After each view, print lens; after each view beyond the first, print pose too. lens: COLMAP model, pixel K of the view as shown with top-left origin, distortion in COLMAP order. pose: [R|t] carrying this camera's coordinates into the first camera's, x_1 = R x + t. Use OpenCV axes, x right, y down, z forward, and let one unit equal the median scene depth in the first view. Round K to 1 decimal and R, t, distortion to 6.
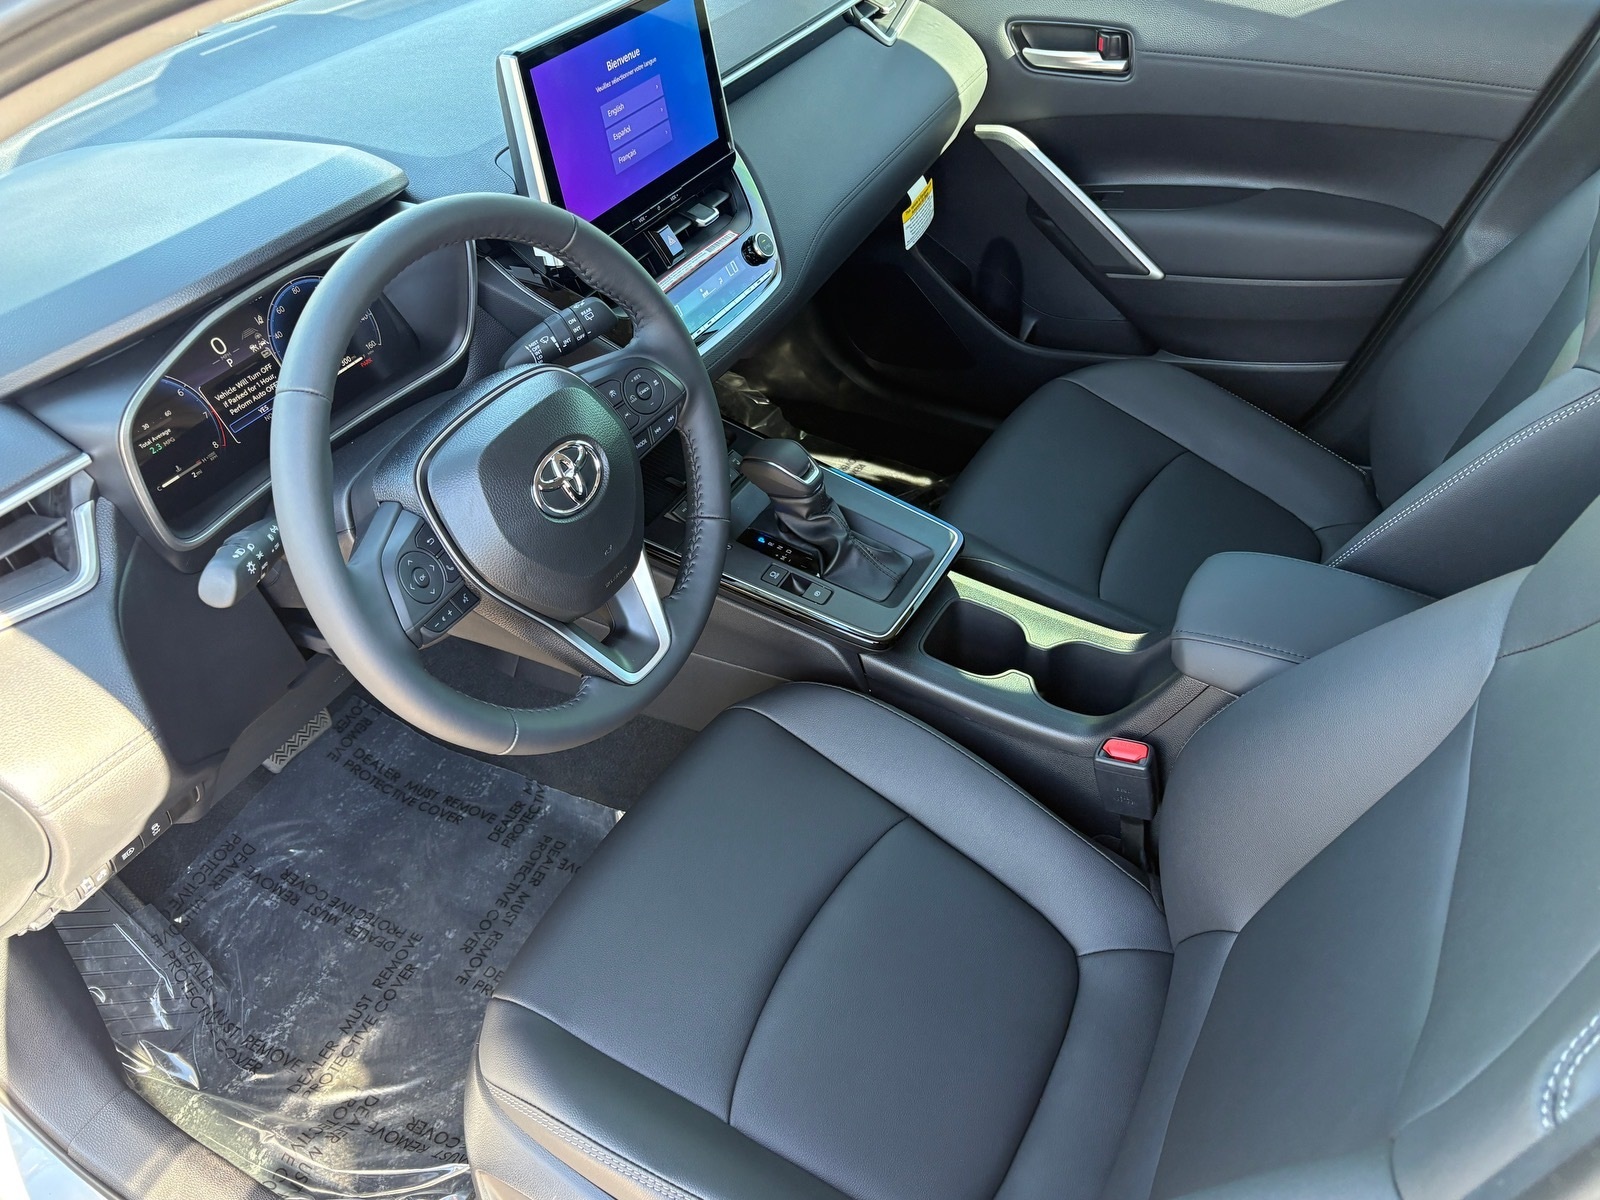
lens RADIAL K [[1257.1, 0, 799.3], [0, 1257.1, 595.8], [0, 0, 1]] dist [0.008069, -0.001325]
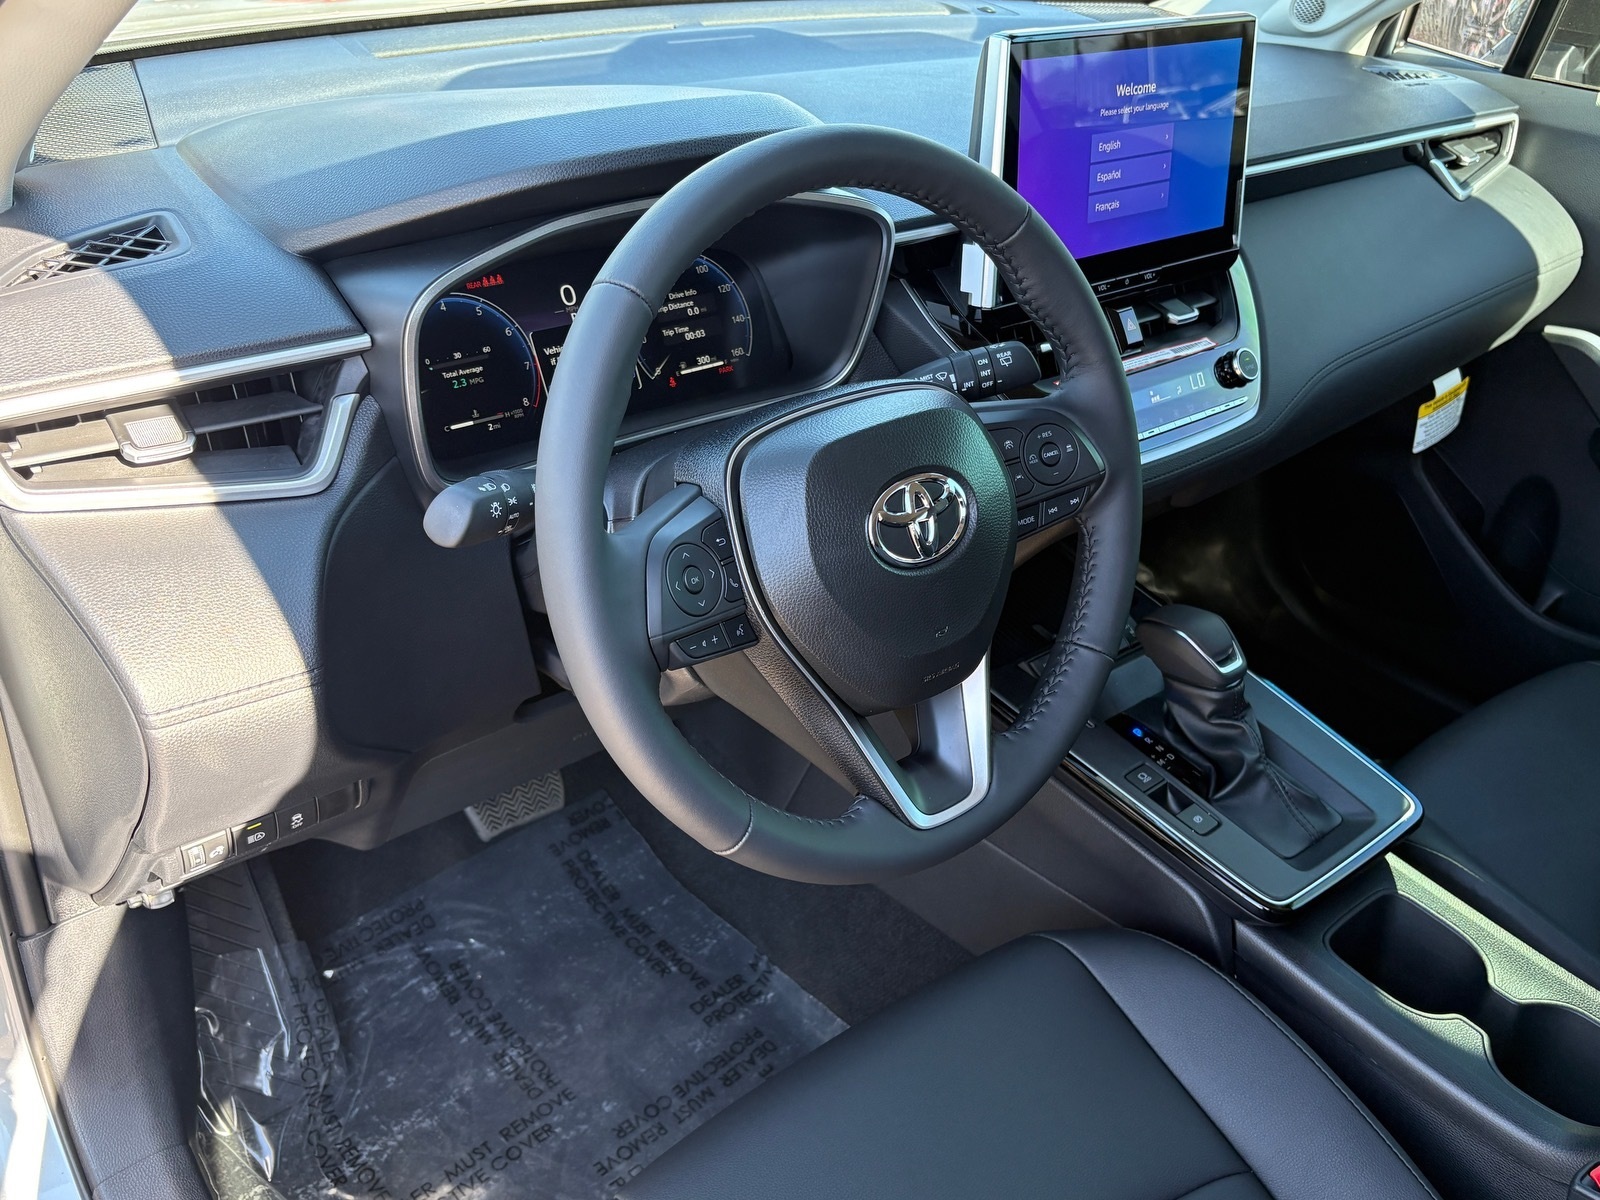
lens RADIAL K [[1361.0, 0, 780.1], [0, 1361.0, 609.0], [0, 0, 1]] dist [0.037914, -0.067222]
pose [[0.923078, 0.257646, -0.285563, -0.013981], [-0.302363, 0.944991, -0.124775, 0.054126], [0.237707, 0.201521, 0.950202, 0.165682]]
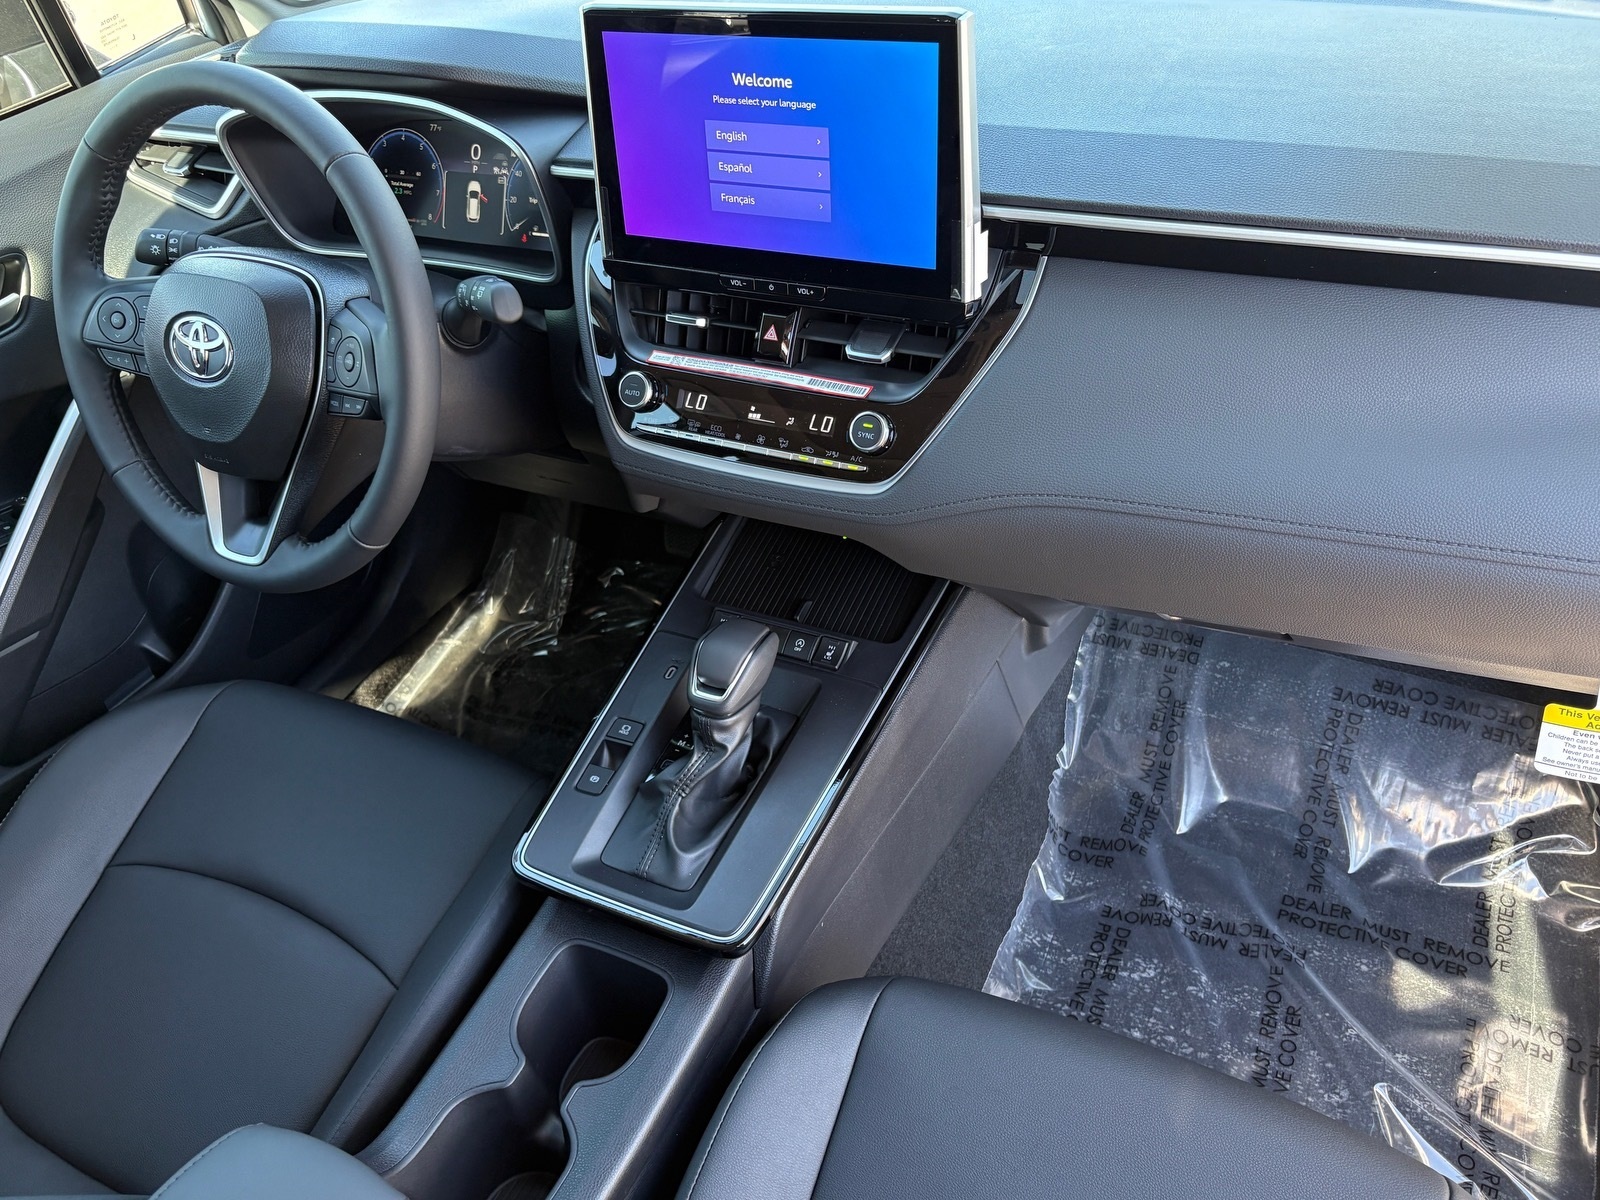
lens RADIAL K [[1257.1, 0, 799.3], [0, 1257.1, 595.8], [0, 0, 1]] dist [0.008069, -0.001325]
pose [[0.052833, 0.656738, -0.752266, 0.523485], [-0.569086, 0.638823, 0.517732, -0.545534], [0.820579, 0.400751, 0.407491, 0.737346]]
